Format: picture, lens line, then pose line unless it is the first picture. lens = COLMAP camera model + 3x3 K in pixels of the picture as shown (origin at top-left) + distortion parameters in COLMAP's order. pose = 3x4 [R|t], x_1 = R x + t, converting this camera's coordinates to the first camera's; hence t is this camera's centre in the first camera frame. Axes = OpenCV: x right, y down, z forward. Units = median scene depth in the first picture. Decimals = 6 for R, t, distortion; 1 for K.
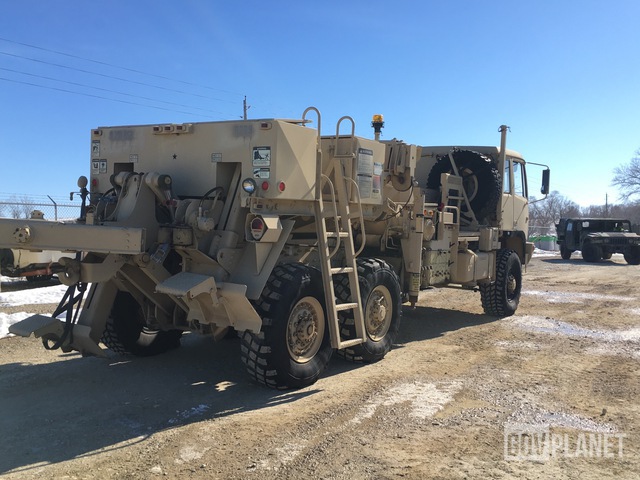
lens RADIAL K [[691.2, 0, 321.6], [0, 691.2, 254.7], [0, 0, 1]] dist [0.176191, 0.002048]
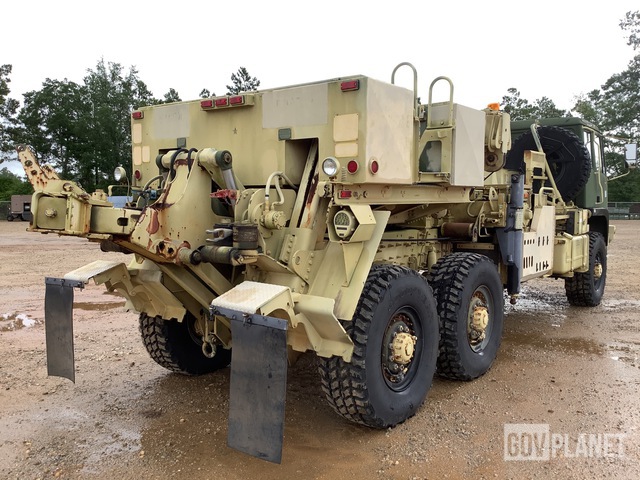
lens RADIAL K [[650.4, 0, 332.7], [0, 650.4, 241.1], [0, 0, 1]] dist [0.000742, -0.003244]
pose [[0.998887, -0.036017, -0.030448, -0.080357], [0.036115, 0.999344, 0.002683, -0.019818], [0.030331, -0.003780, 0.999533, 0.271758]]
